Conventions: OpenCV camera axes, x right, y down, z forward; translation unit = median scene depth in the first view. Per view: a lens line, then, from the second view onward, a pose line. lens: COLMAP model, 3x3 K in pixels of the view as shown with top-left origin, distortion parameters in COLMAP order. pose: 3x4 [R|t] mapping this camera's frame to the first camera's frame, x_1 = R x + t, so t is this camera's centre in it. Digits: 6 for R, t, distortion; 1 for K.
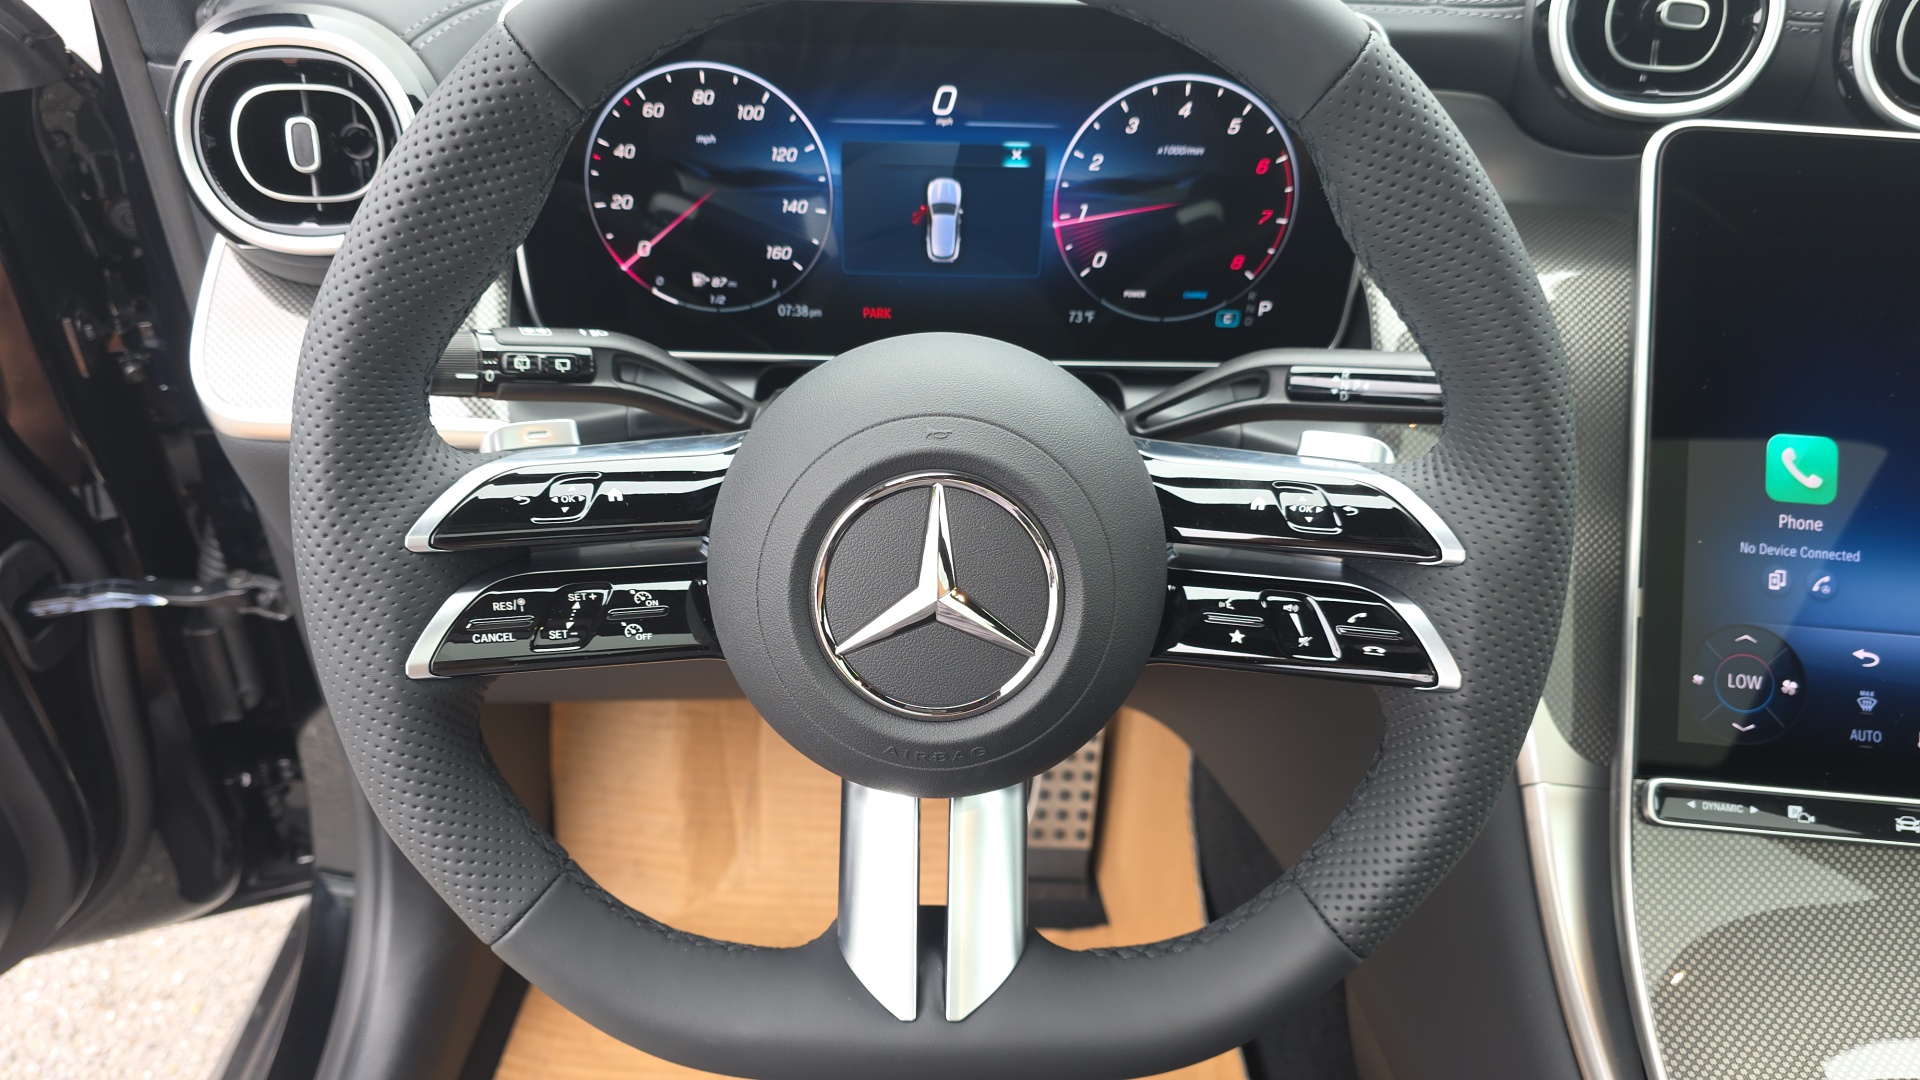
lens RADIAL K [[1324.0, 0, 961.5], [0, 1324.0, 551.9], [0, 0, 1]] dist [0.043263, -0.081494]
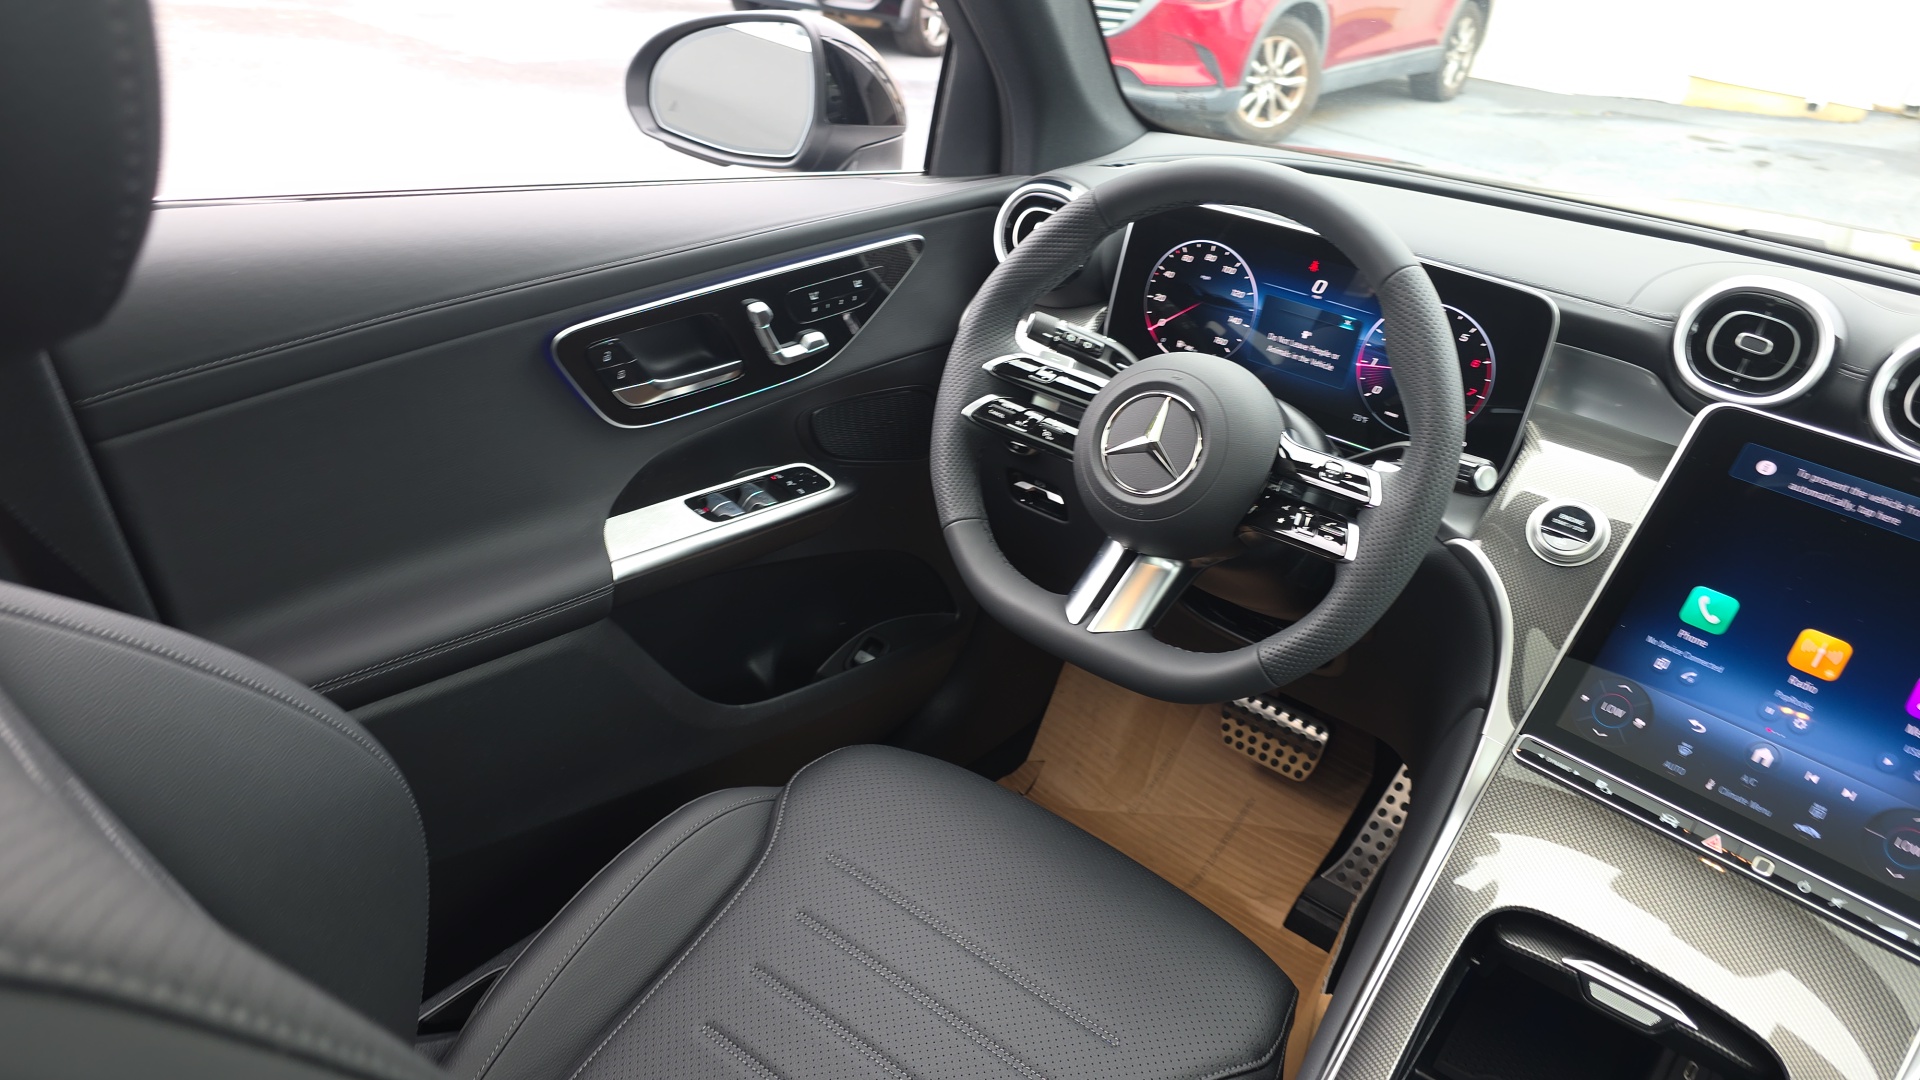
lens RADIAL K [[1324.0, 0, 961.5], [0, 1324.0, 551.9], [0, 0, 1]] dist [0.043263, -0.081494]
pose [[0.783138, 0.338402, -0.521708, 0.710269], [-0.430715, 0.900317, -0.062565, 0.351573], [0.448531, 0.273704, 0.850827, -0.771502]]
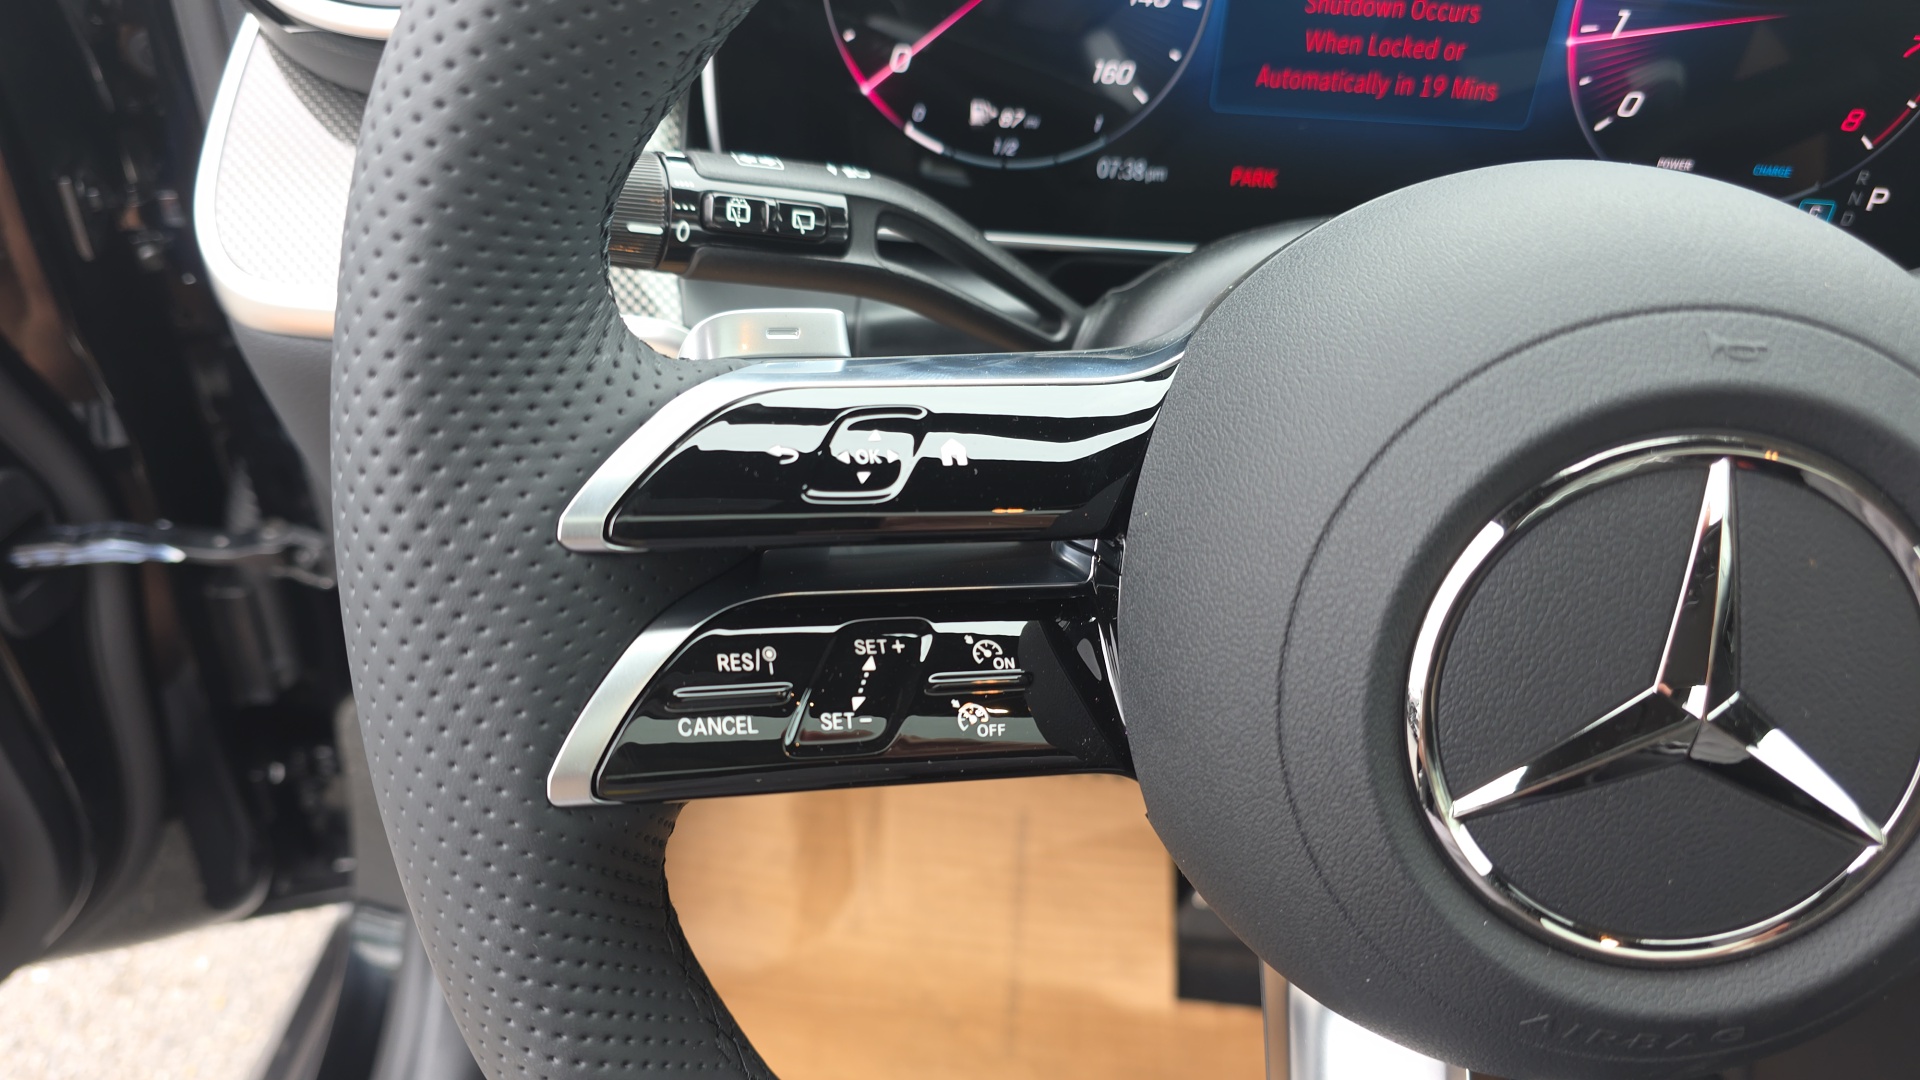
lens RADIAL K [[1350.4, 0, 949.2], [0, 1350.4, 547.0], [0, 0, 1]] dist [0.027192, -0.085739]
pose [[0.997699, 0.050346, -0.045402, -0.180945], [-0.049274, 0.998486, 0.024432, -0.014365], [0.046563, -0.022138, 0.998670, 0.367184]]
